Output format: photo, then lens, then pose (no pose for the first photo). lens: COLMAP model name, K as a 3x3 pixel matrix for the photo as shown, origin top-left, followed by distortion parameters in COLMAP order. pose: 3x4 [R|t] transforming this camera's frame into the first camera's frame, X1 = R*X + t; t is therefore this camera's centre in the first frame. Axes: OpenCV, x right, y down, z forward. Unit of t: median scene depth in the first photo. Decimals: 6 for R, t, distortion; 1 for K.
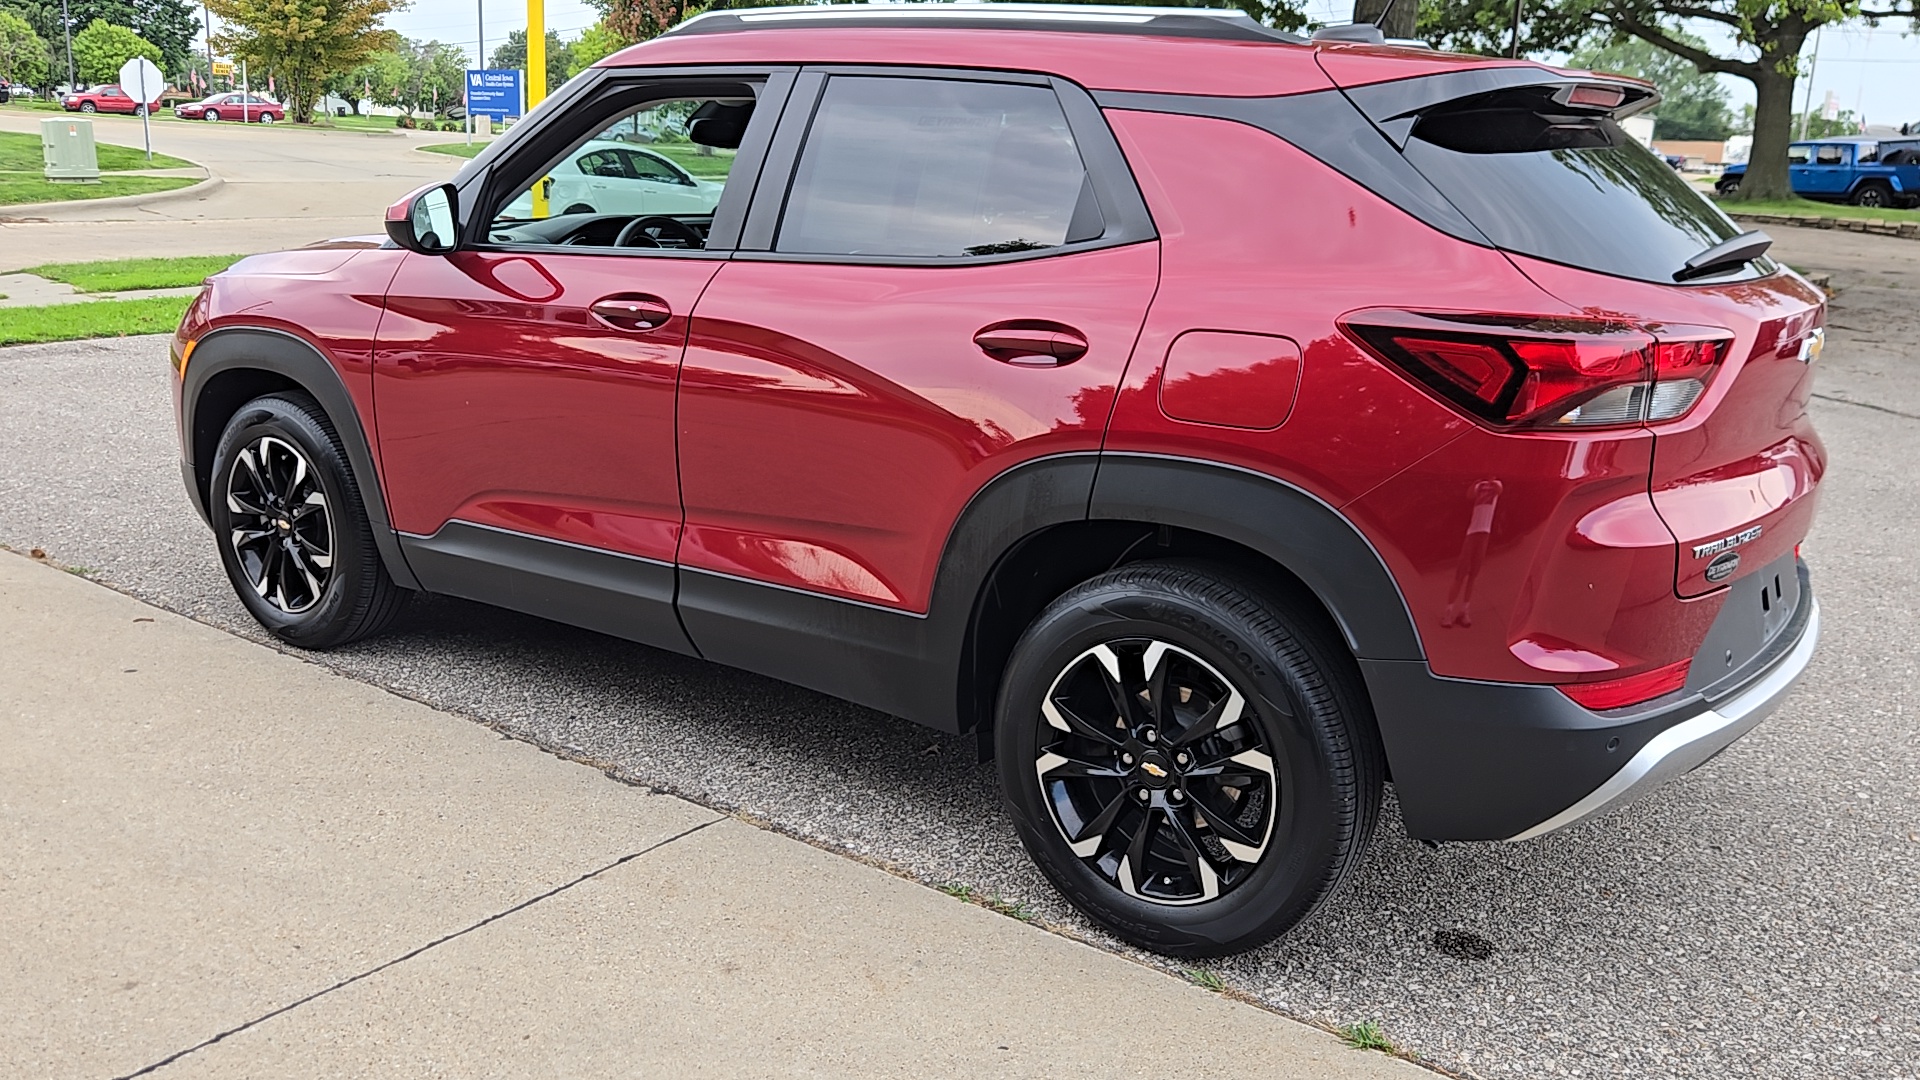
lens RADIAL K [[1653.7, 0, 968.5], [0, 1653.7, 537.7], [0, 0, 1]] dist [0.005694, -0.009822]
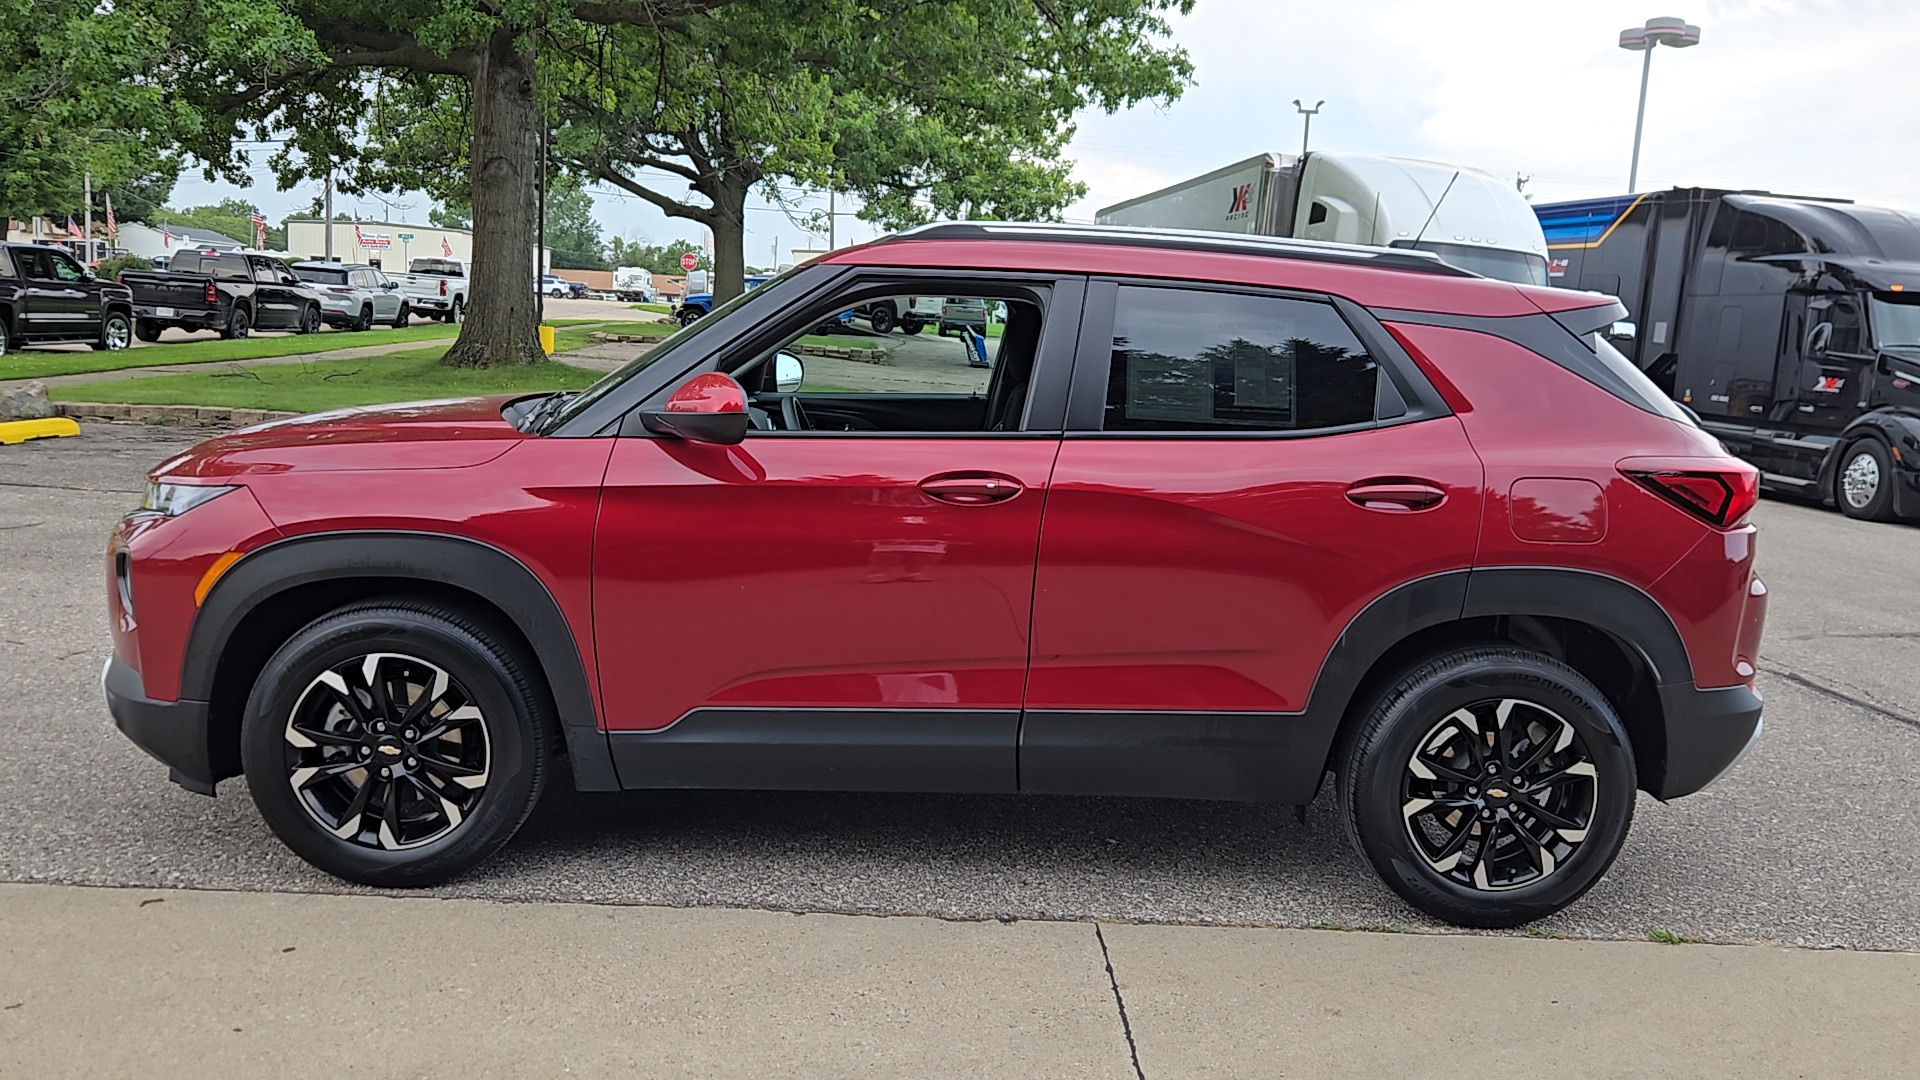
lens RADIAL K [[1653.7, 0, 968.5], [0, 1653.7, 537.7], [0, 0, 1]] dist [0.005694, -0.009822]
pose [[0.778288, -0.078938, 0.622925, -0.860772], [0.121944, 0.992180, -0.026627, -0.071552], [-0.615952, 0.096686, 0.781828, 0.131081]]
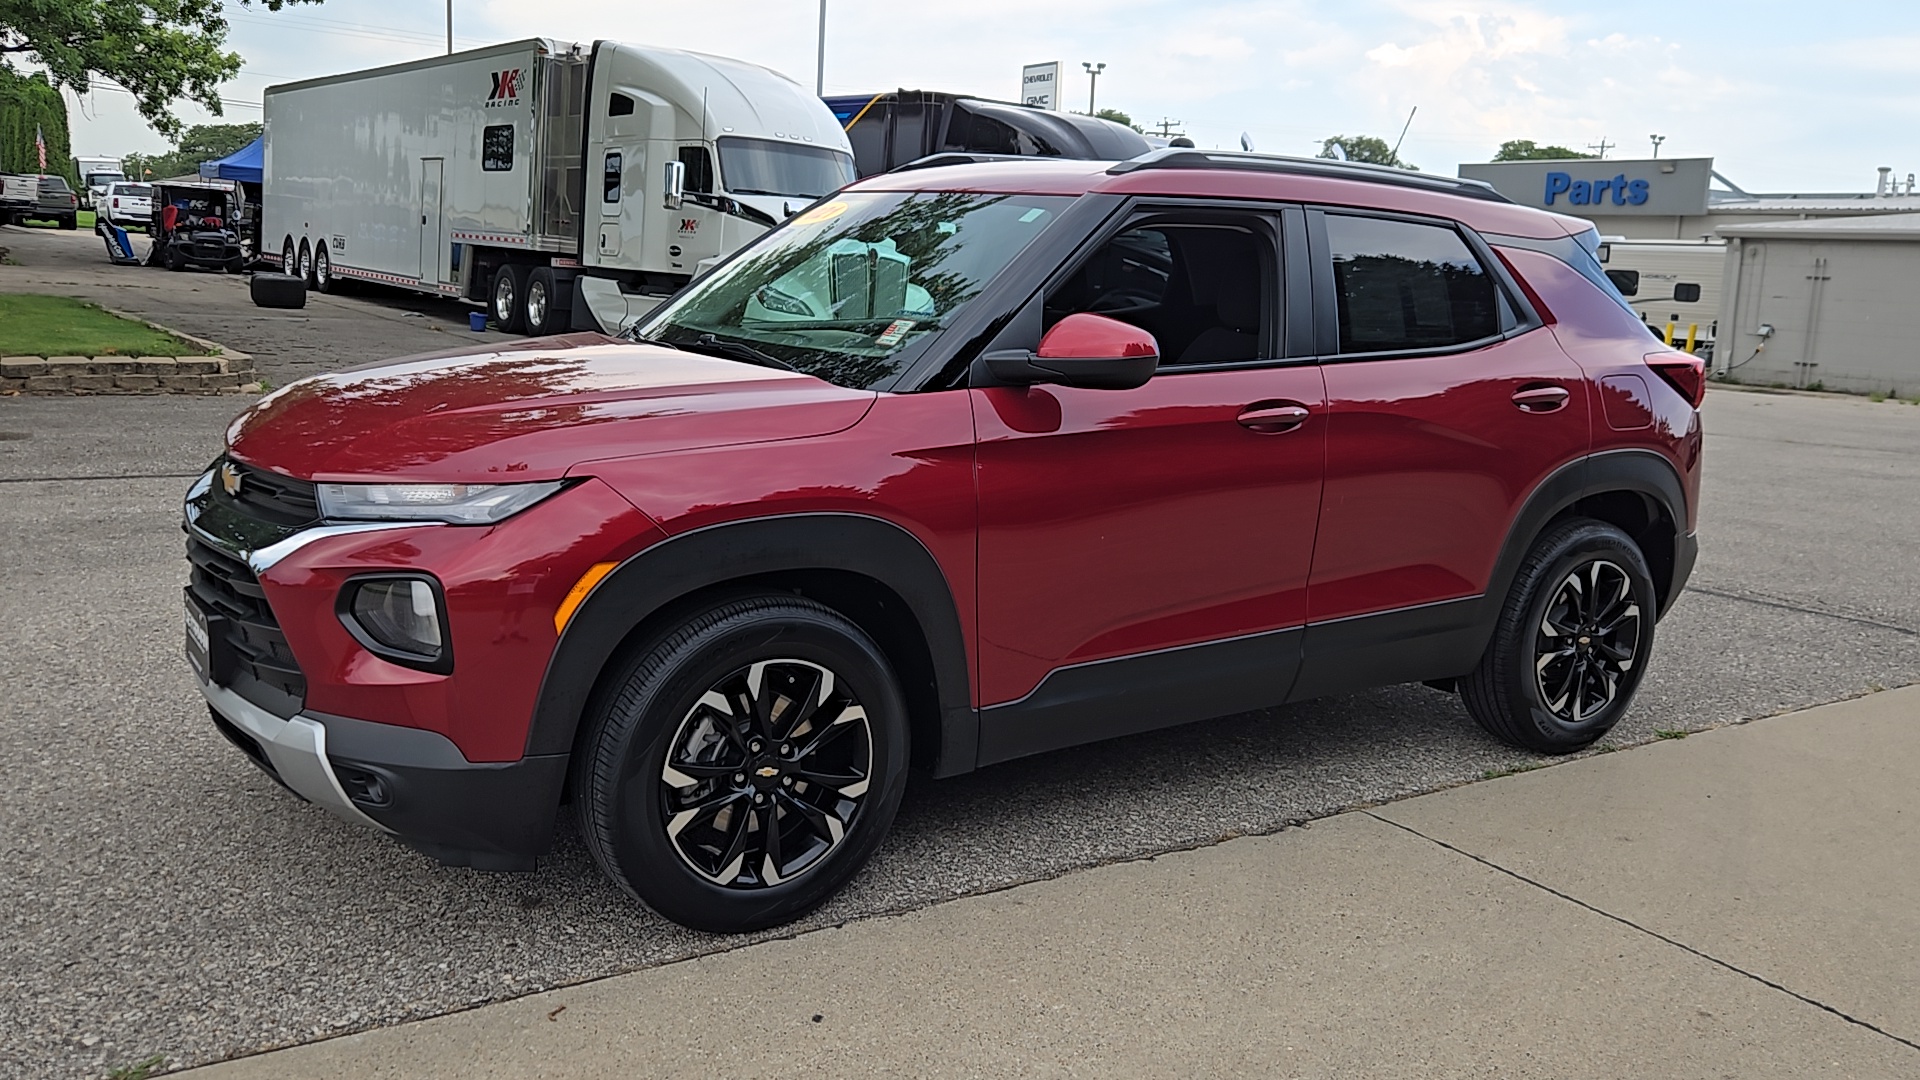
lens RADIAL K [[1623.2, 0, 1016.8], [0, 1623.2, 532.6], [0, 0, 1]] dist [0.002463, 0.000549]
pose [[0.321388, -0.183959, 0.928907, -1.253743], [0.185970, 0.974108, 0.128568, -0.225513], [-0.928507, 0.131428, 0.347277, 0.753311]]
